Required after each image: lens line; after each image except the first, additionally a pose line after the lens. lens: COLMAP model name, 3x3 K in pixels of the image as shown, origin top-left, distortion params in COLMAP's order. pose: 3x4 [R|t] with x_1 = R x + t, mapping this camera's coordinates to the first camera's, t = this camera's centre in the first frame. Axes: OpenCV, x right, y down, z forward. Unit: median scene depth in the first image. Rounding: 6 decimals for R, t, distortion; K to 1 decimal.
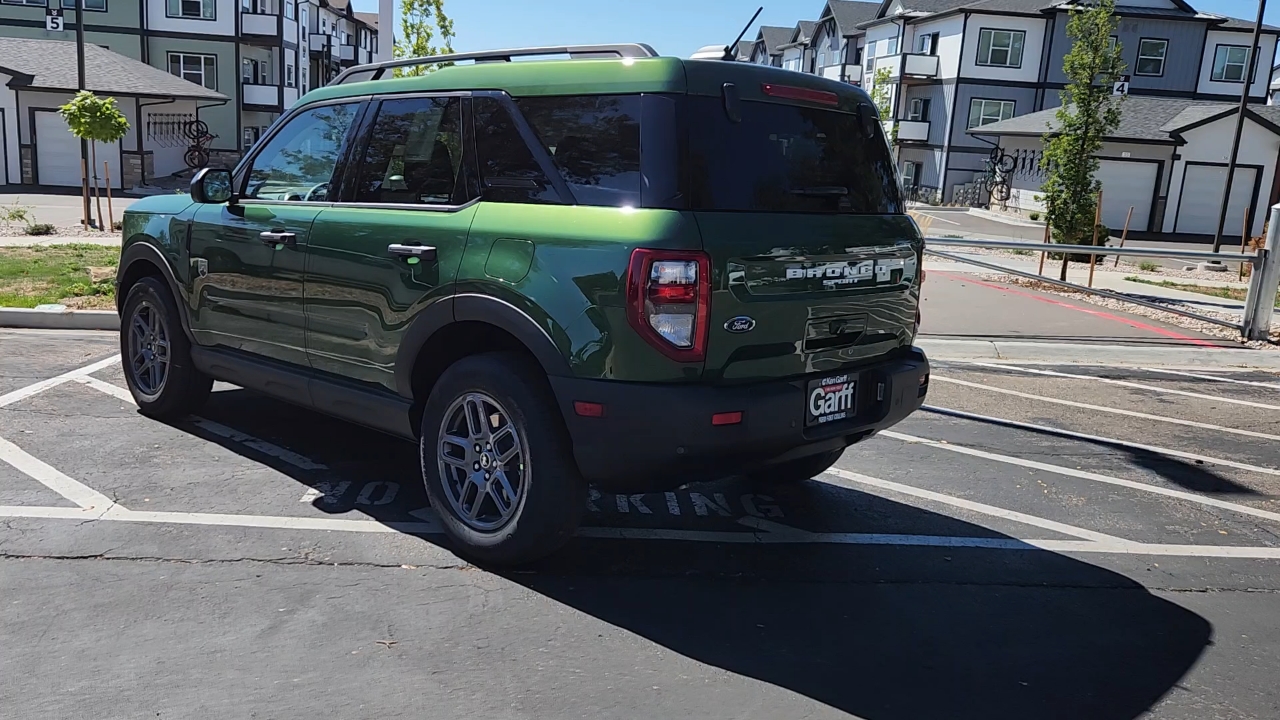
lens RADIAL K [[1081.7, 0, 619.9], [0, 1081.7, 369.9], [0, 0, 1]] dist [0.014844, -0.000246]
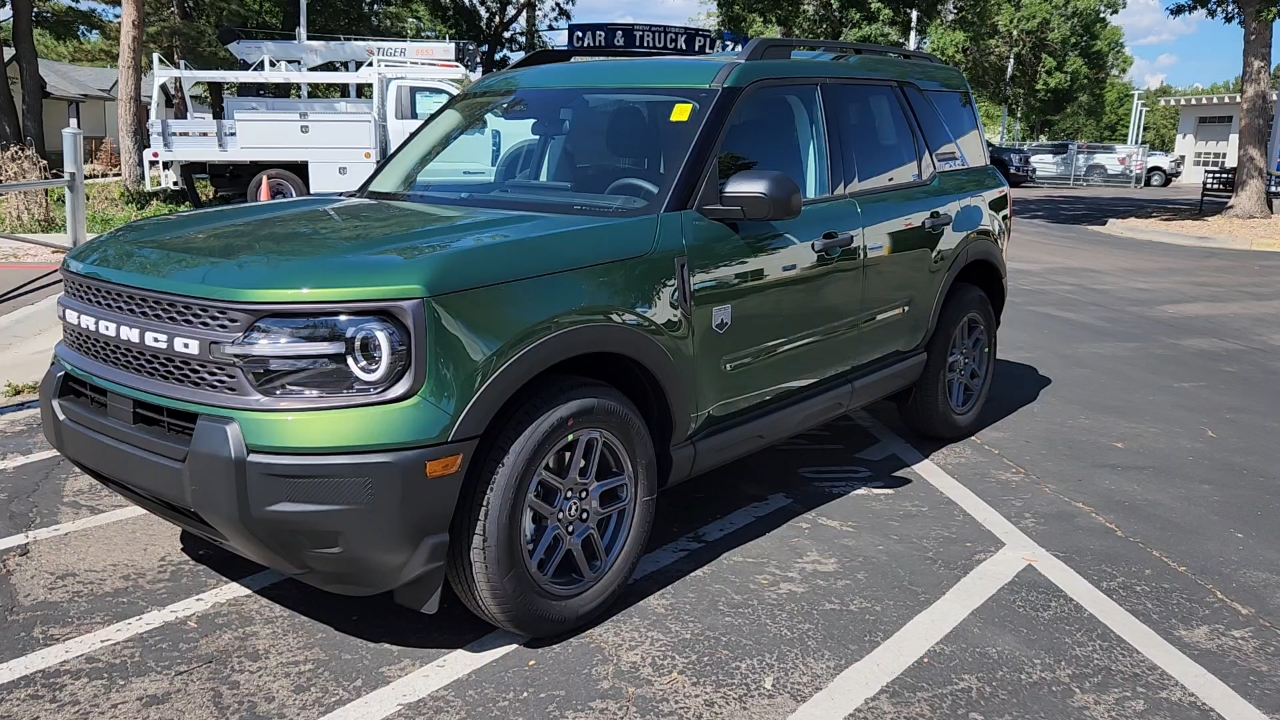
lens RADIAL K [[1089.4, 0, 619.7], [0, 1089.4, 362.1], [0, 0, 1]] dist [0.015450, 0.008047]
pose [[-0.073214, -0.255049, 0.964152, -1.214481], [0.167021, 0.949958, 0.263977, -0.300601], [-0.983231, 0.180360, -0.026951, 1.251512]]
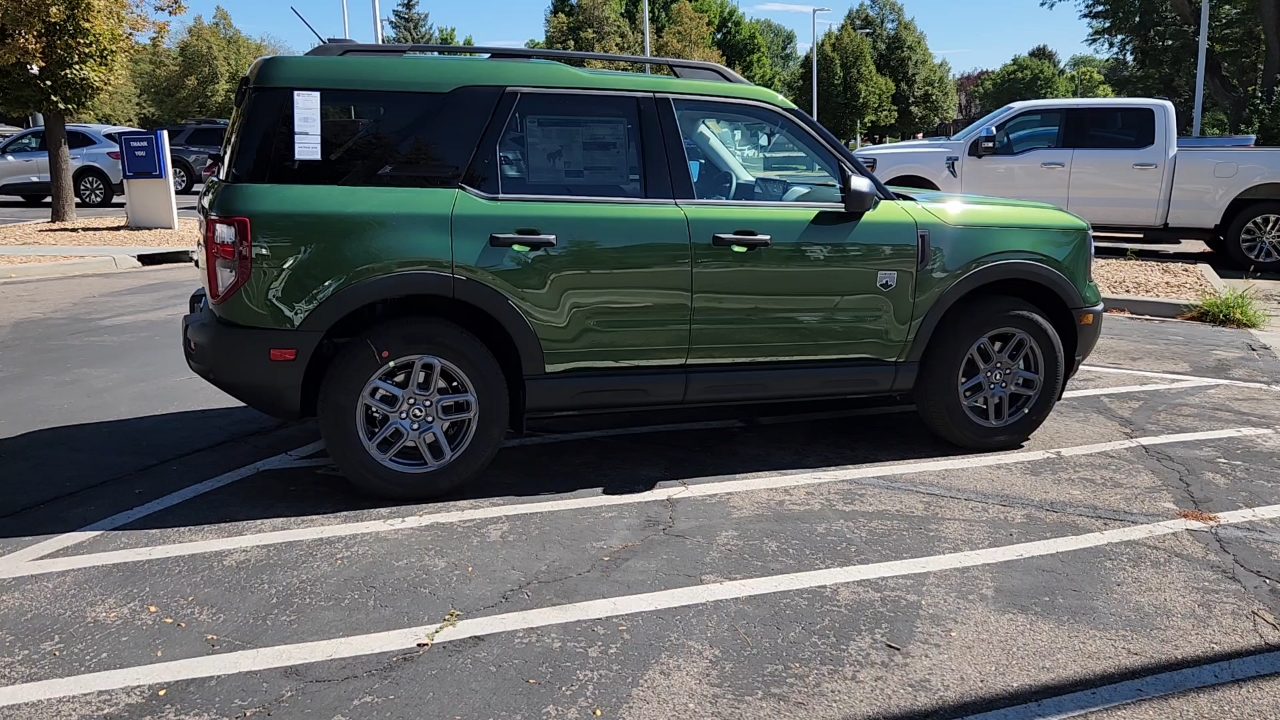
lens RADIAL K [[1089.4, 0, 630.3], [0, 1089.4, 360.1], [0, 0, 1]] dist [0.015450, 0.008047]
pose [[-0.452865, 0.137548, -0.880905, 0.951589], [-0.191345, 0.950012, 0.246707, -0.293731], [0.870804, 0.280282, -0.403908, 1.695666]]
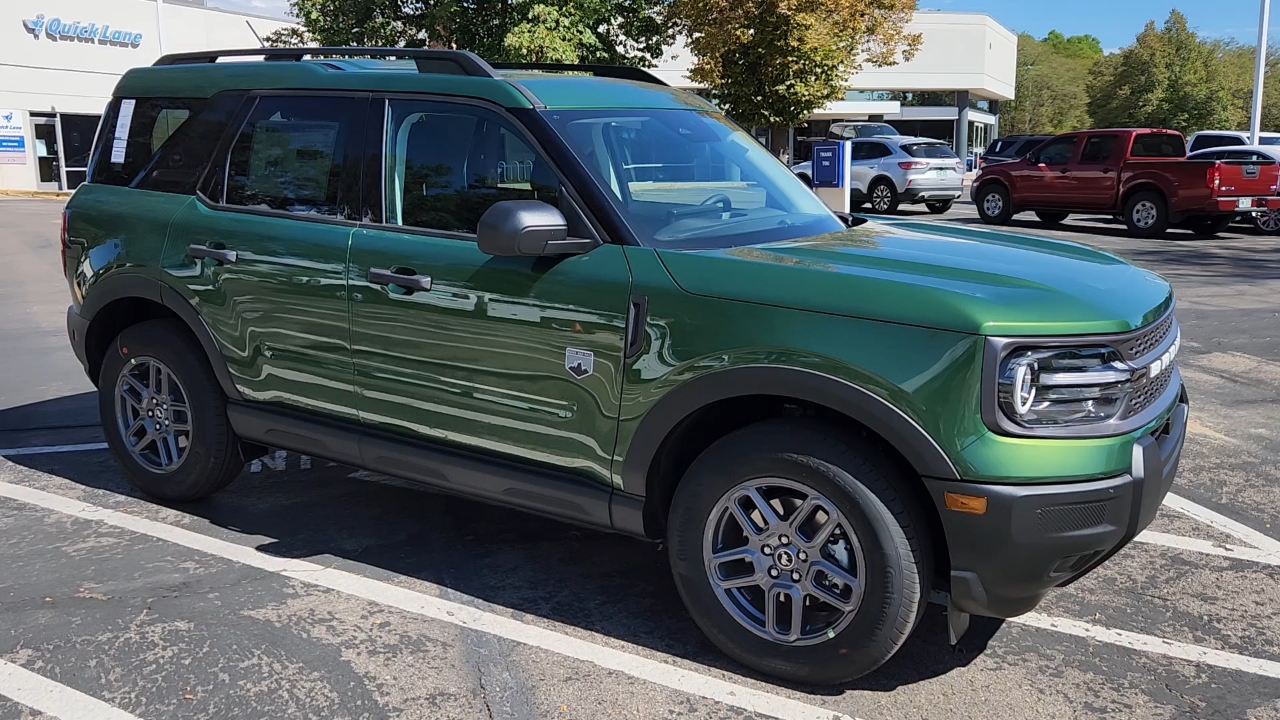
lens RADIAL K [[1089.4, 0, 625.0], [0, 1089.4, 369.4], [0, 0, 1]] dist [0.015450, 0.008047]
pose [[-0.971572, -0.003279, -0.236720, -0.003065], [-0.094093, 0.922885, 0.373402, -0.421093], [0.217241, 0.385061, -0.896959, 2.120750]]
